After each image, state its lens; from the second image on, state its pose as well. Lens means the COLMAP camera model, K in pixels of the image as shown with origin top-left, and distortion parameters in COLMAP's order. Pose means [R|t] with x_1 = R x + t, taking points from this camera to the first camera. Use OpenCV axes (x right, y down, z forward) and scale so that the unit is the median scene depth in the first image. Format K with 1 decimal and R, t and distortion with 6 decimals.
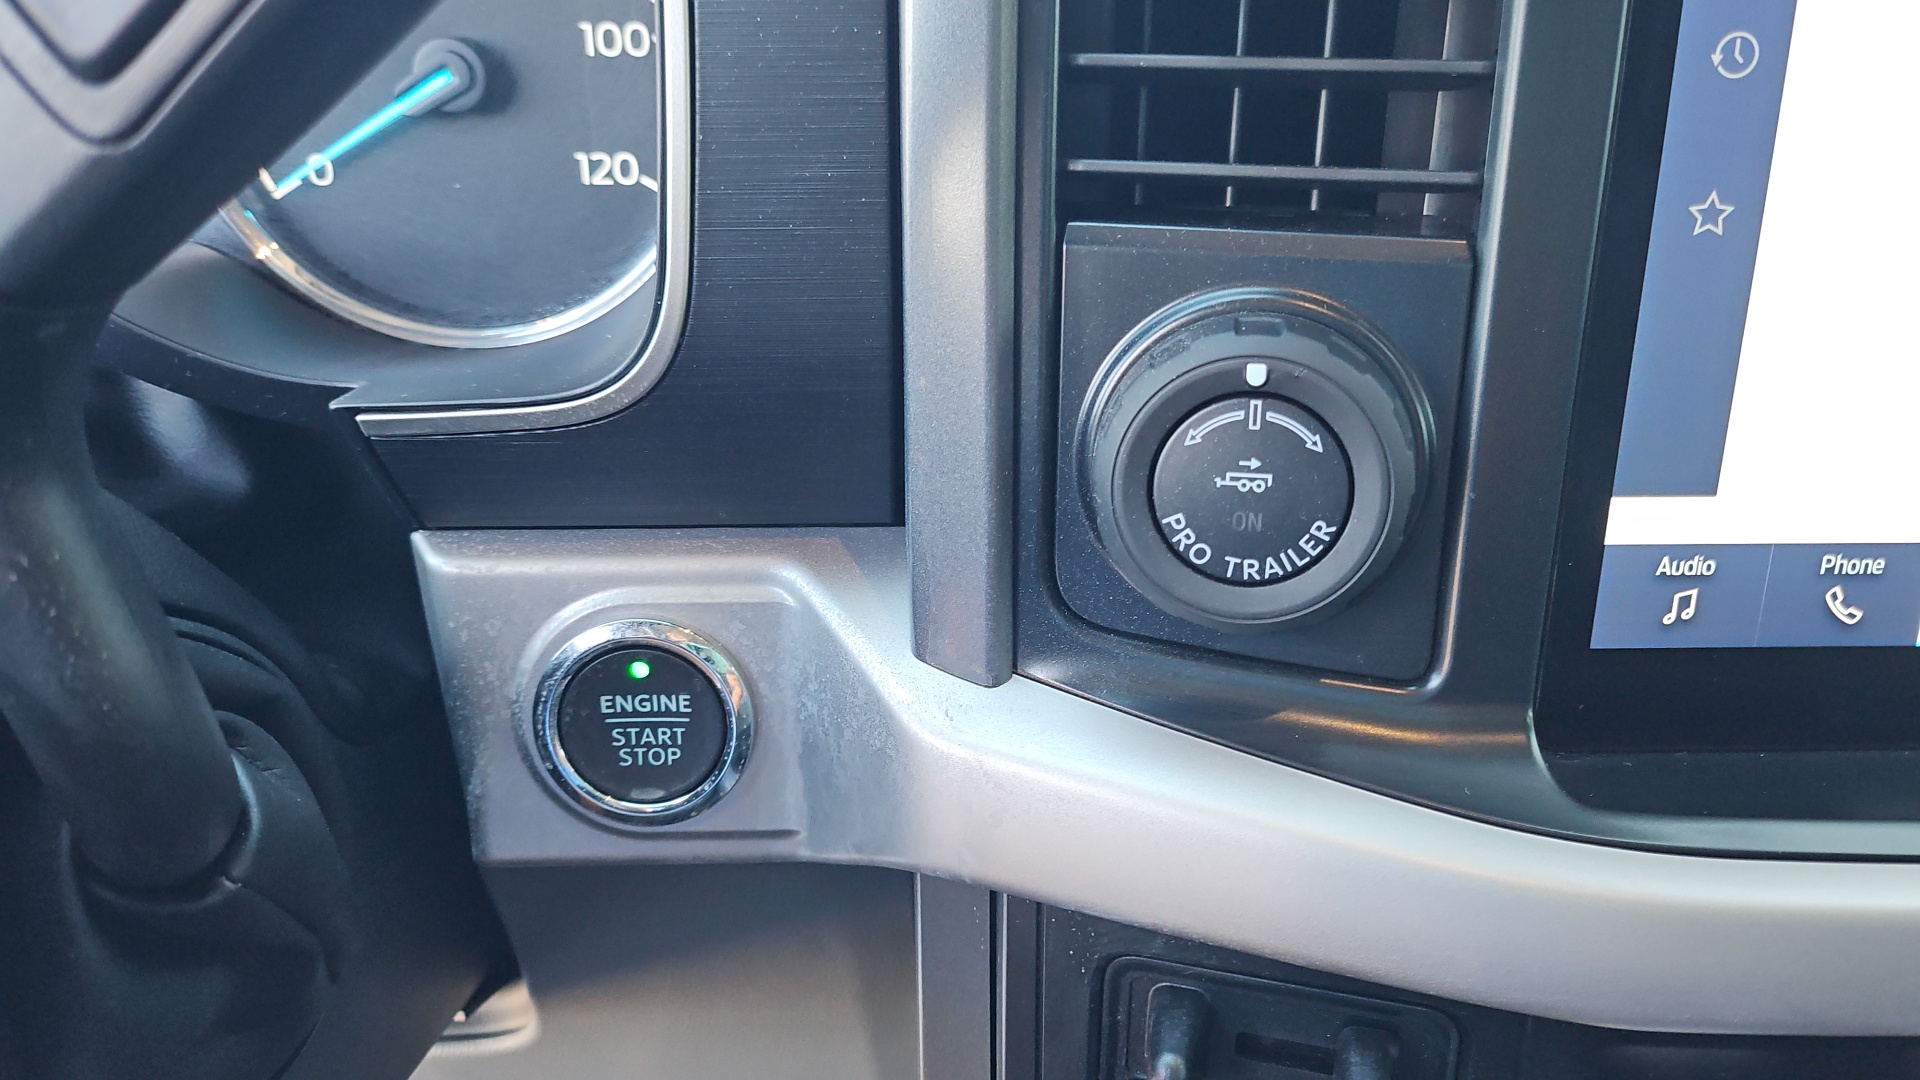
lens RADIAL K [[1456.5, 0, 998.7], [0, 1456.5, 569.8], [0, 0, 1]] dist [0.038633, -0.075120]
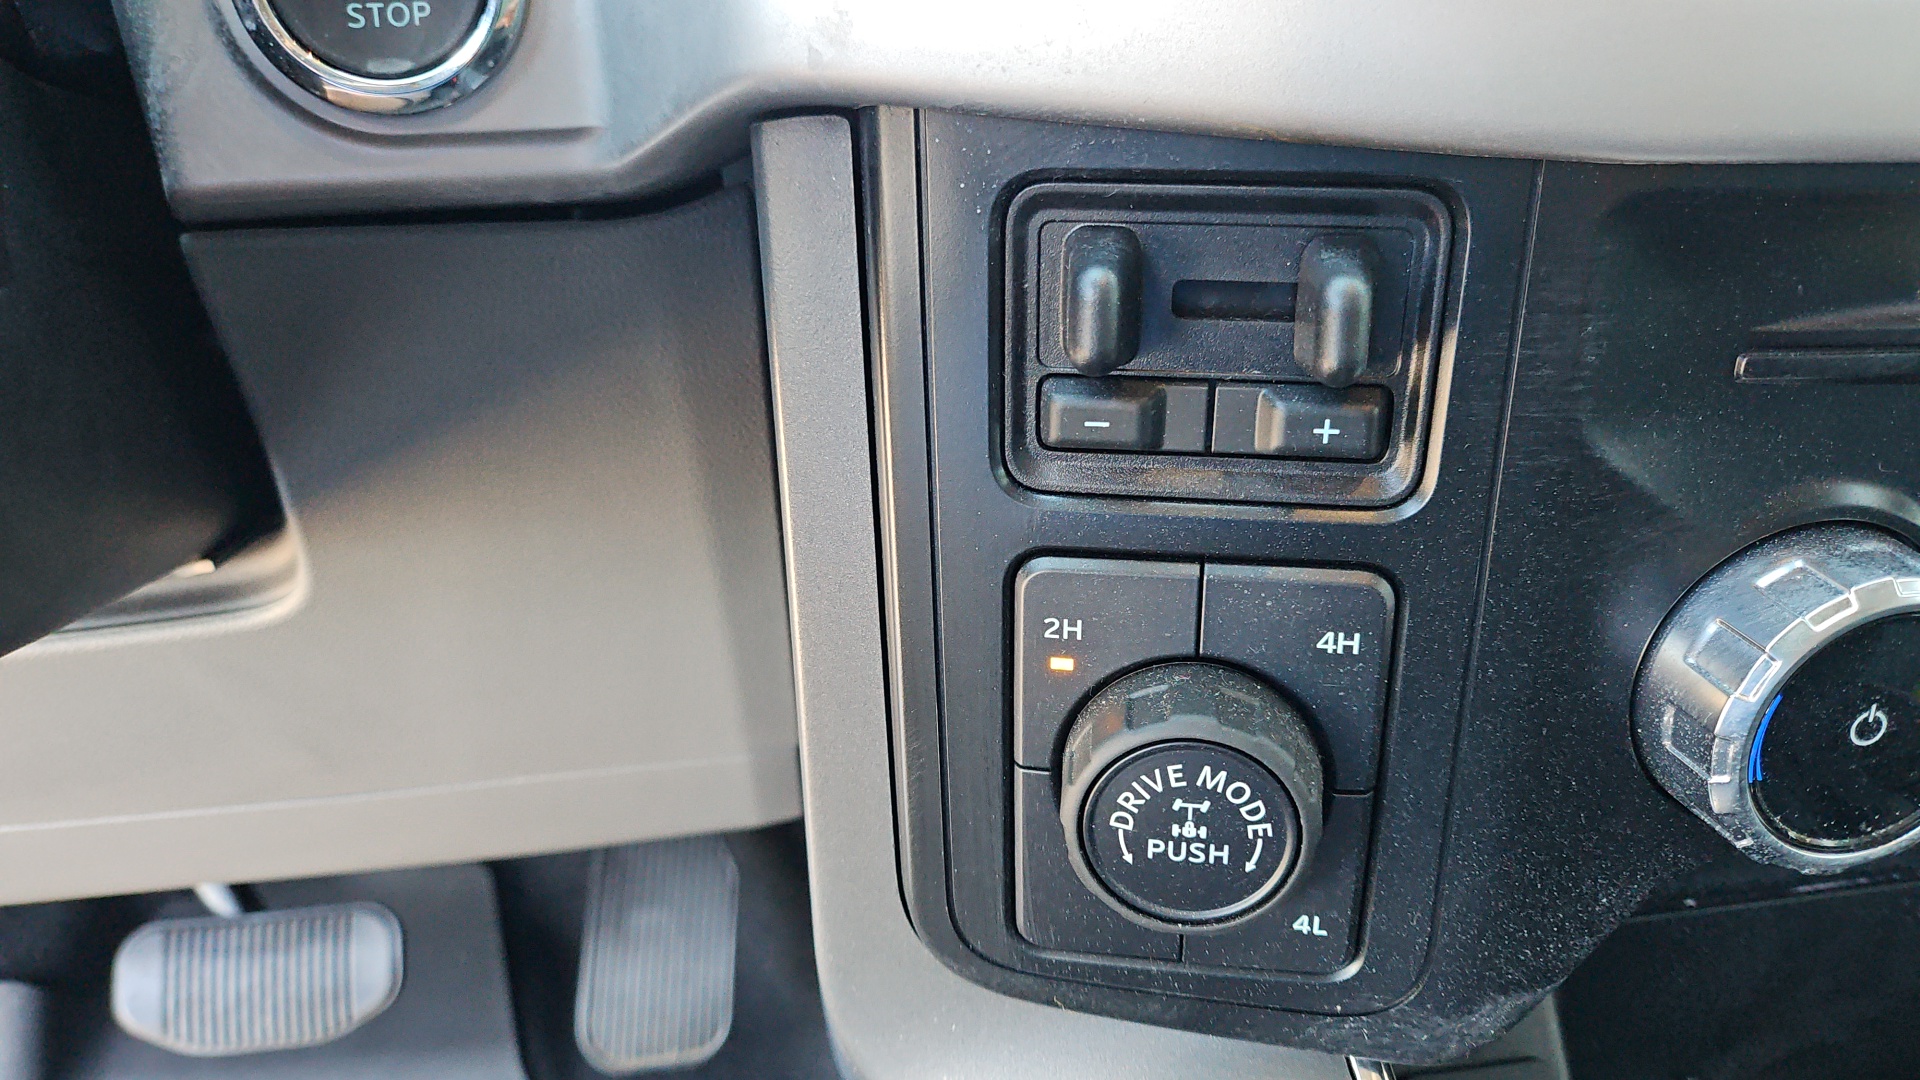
lens RADIAL K [[1456.5, 0, 998.7], [0, 1456.5, 569.8], [0, 0, 1]] dist [0.038633, -0.075120]
pose [[0.992550, -0.058989, 0.106603, -0.023741], [0.051413, 0.996044, 0.072477, 0.376042], [-0.110457, -0.066456, 0.991657, 0.196809]]
